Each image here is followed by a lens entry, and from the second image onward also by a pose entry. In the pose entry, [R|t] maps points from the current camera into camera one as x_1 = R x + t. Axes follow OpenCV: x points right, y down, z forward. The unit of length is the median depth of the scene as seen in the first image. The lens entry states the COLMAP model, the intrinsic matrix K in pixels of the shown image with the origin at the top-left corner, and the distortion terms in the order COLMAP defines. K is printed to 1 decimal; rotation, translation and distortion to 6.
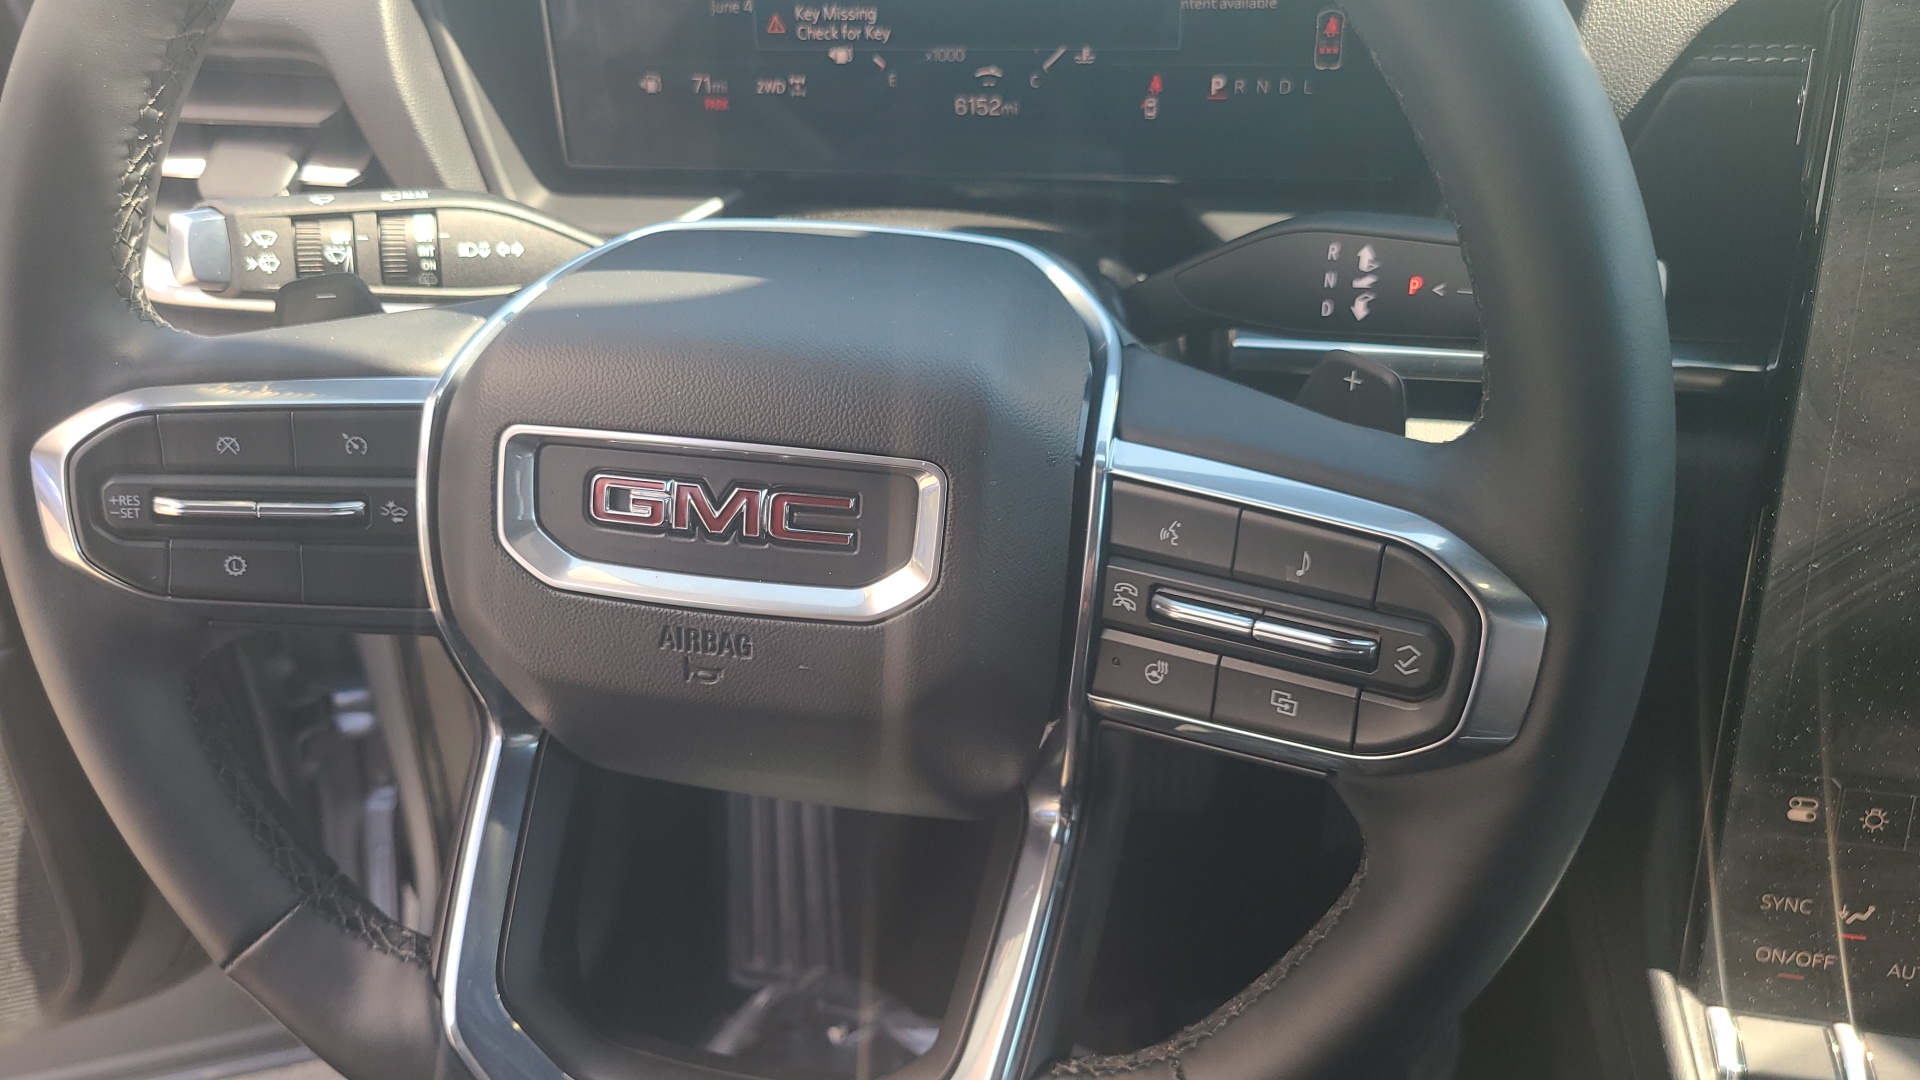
lens RADIAL K [[1434.0, 0, 953.1], [0, 1434.0, 544.9], [0, 0, 1]] dist [0.052427, -0.031805]
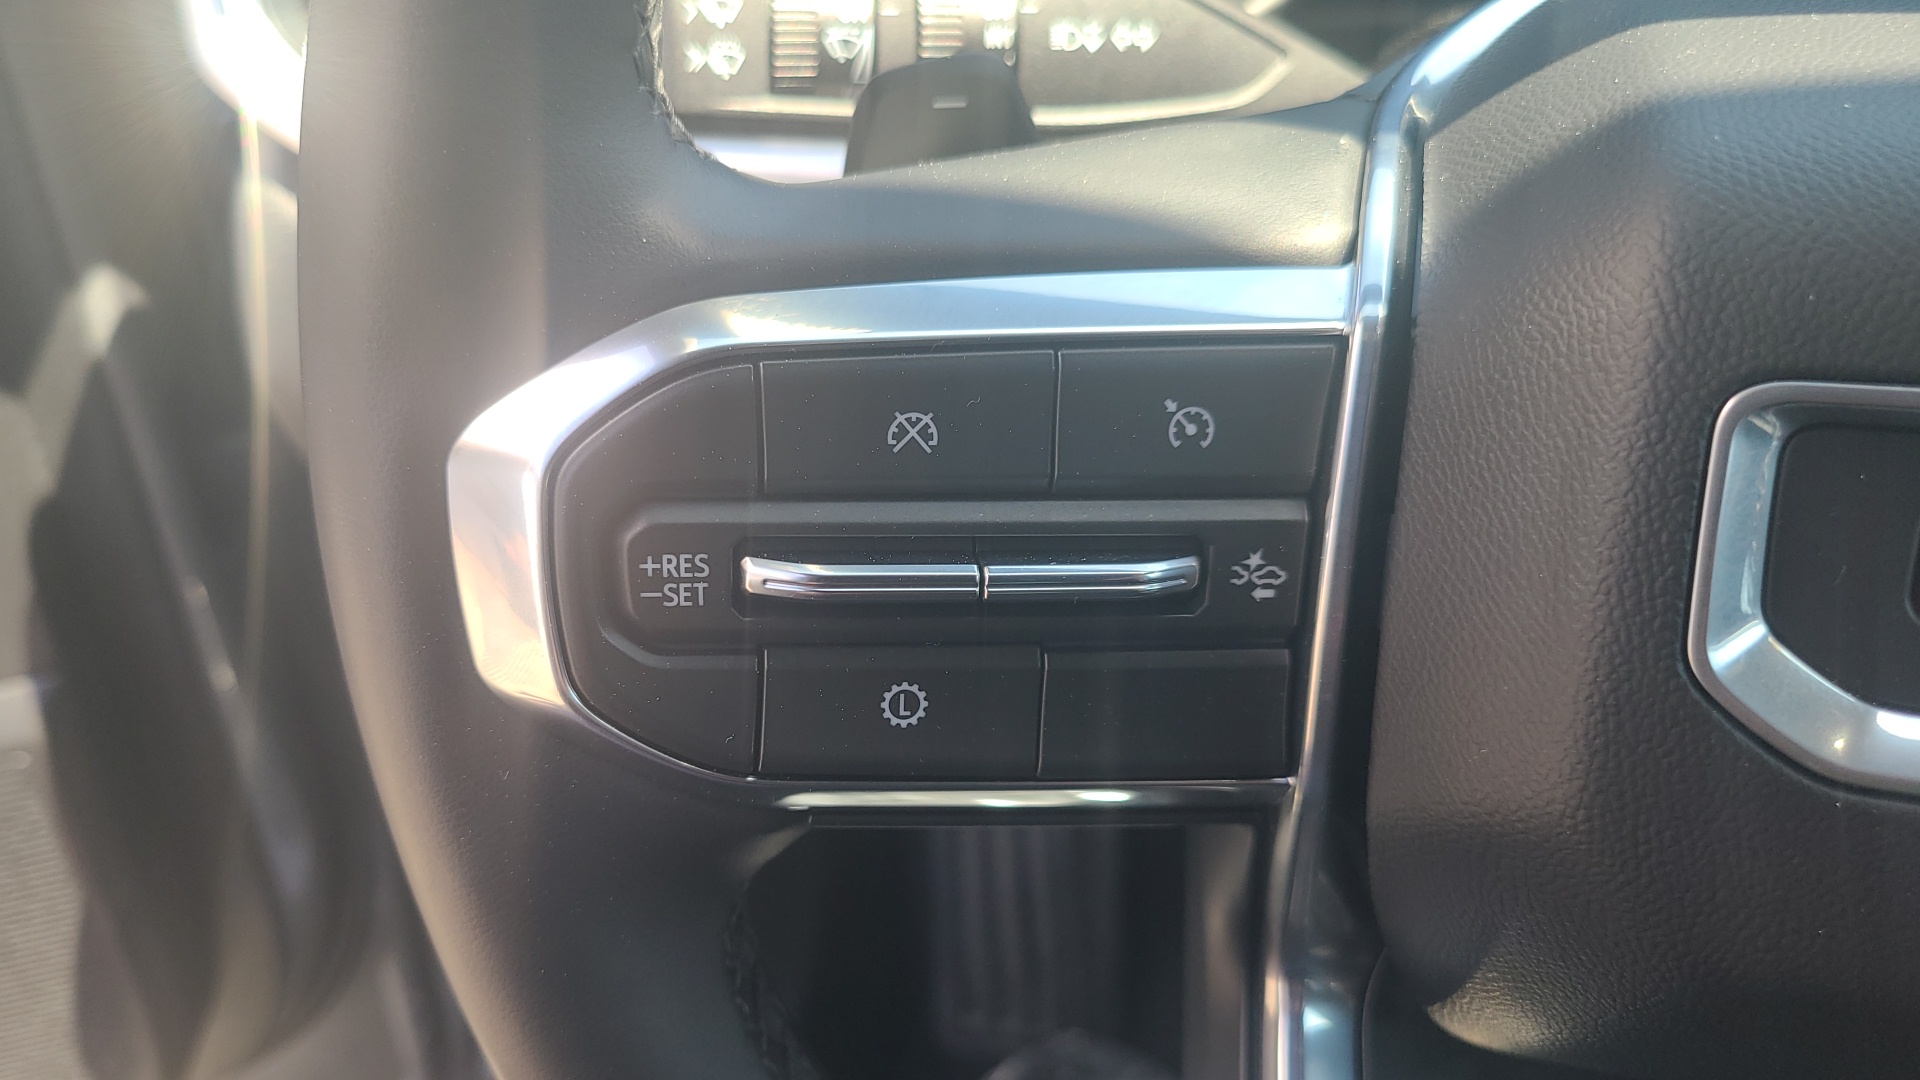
lens RADIAL K [[1434.0, 0, 971.7], [0, 1434.0, 547.4], [0, 0, 1]] dist [0.052427, -0.031805]
pose [[0.998847, -0.016586, 0.045055, -0.617820], [0.013991, 0.998259, 0.057306, -0.072329], [-0.045927, -0.056609, 0.997340, 0.710568]]
